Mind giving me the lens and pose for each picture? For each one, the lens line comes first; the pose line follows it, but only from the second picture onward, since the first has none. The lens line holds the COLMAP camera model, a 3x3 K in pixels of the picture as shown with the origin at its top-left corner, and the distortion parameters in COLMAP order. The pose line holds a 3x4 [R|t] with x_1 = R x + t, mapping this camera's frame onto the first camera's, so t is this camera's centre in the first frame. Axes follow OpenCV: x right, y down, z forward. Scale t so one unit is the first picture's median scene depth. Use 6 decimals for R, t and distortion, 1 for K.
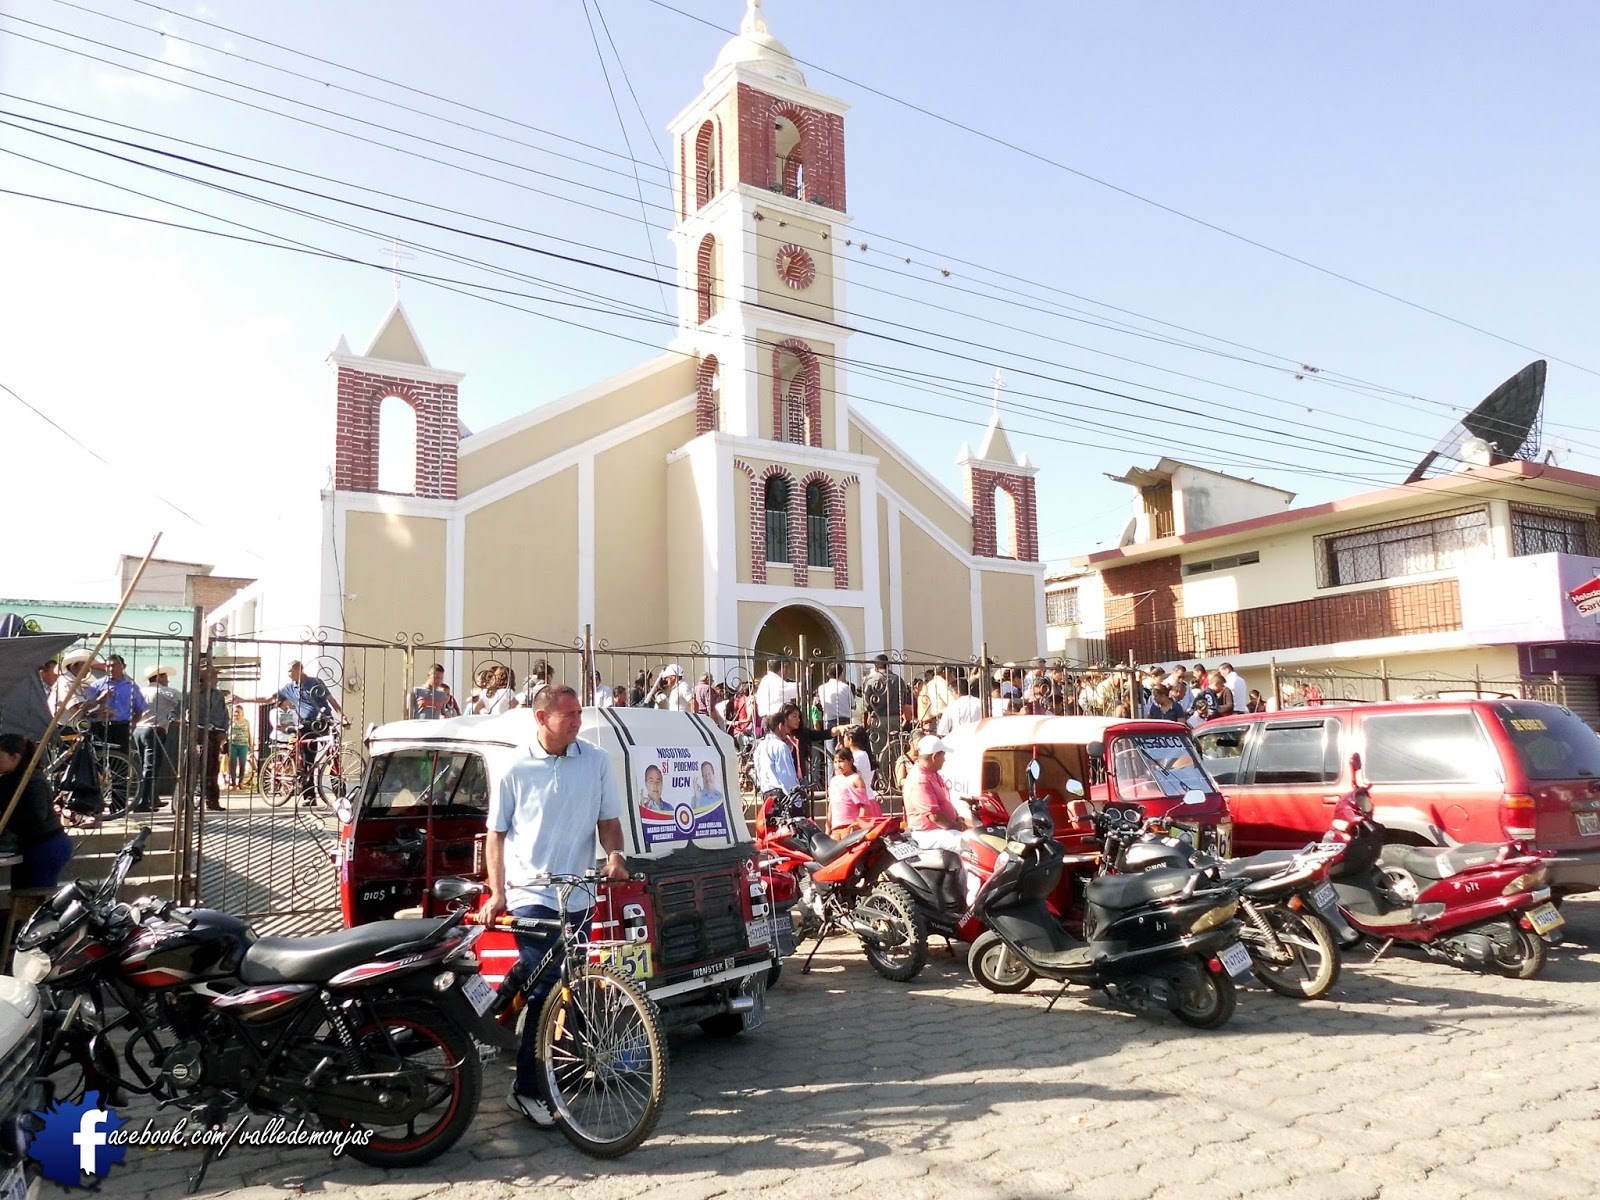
lens RADIAL K [[1211.7, 0, 807.6], [0, 1211.7, 601.9], [0, 0, 1]] dist [-0.004588, 0.008970]
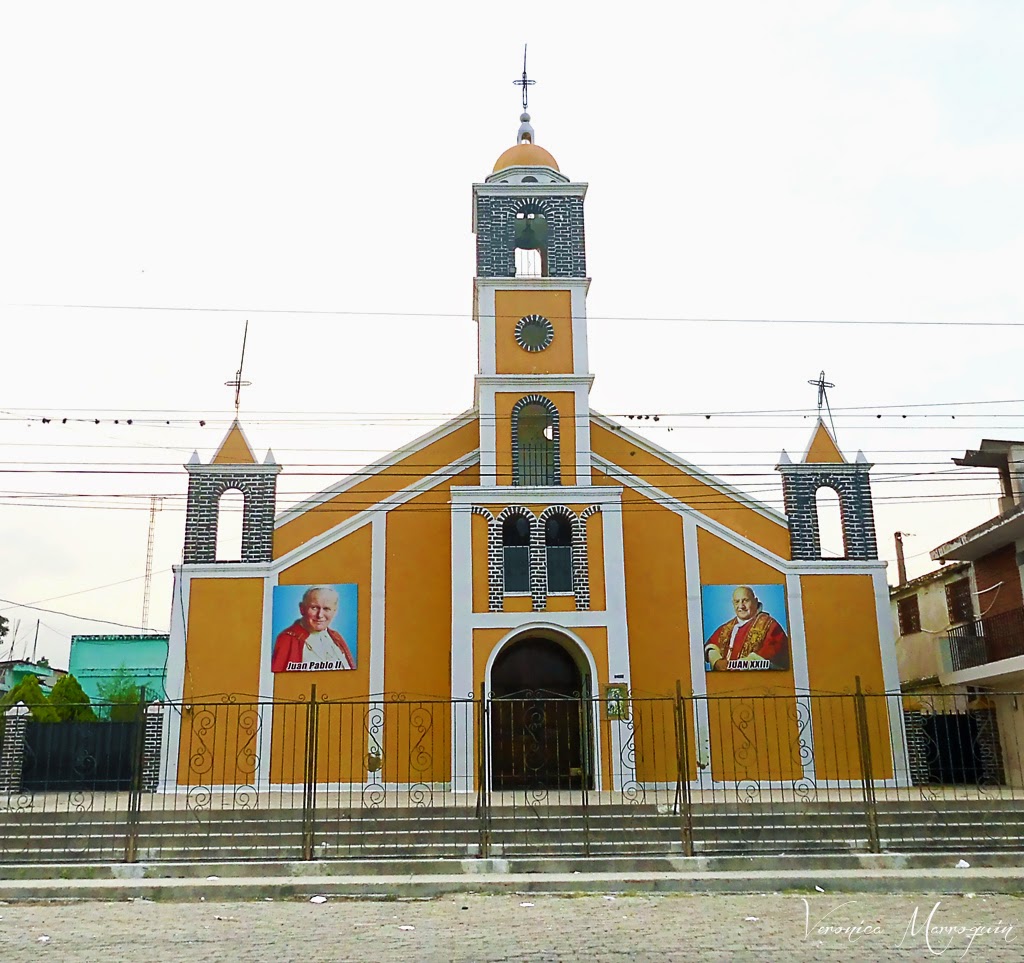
lens RADIAL K [[1240.4, 0, 494.3], [0, 1240.4, 343.0], [0, 0, 1]] dist [-0.004191, 0.000000]
pose [[0.845188, -0.162236, -0.509252, 0.587434], [0.063374, 0.976516, -0.205915, -0.021976], [0.530699, 0.141763, 0.835621, -0.026780]]
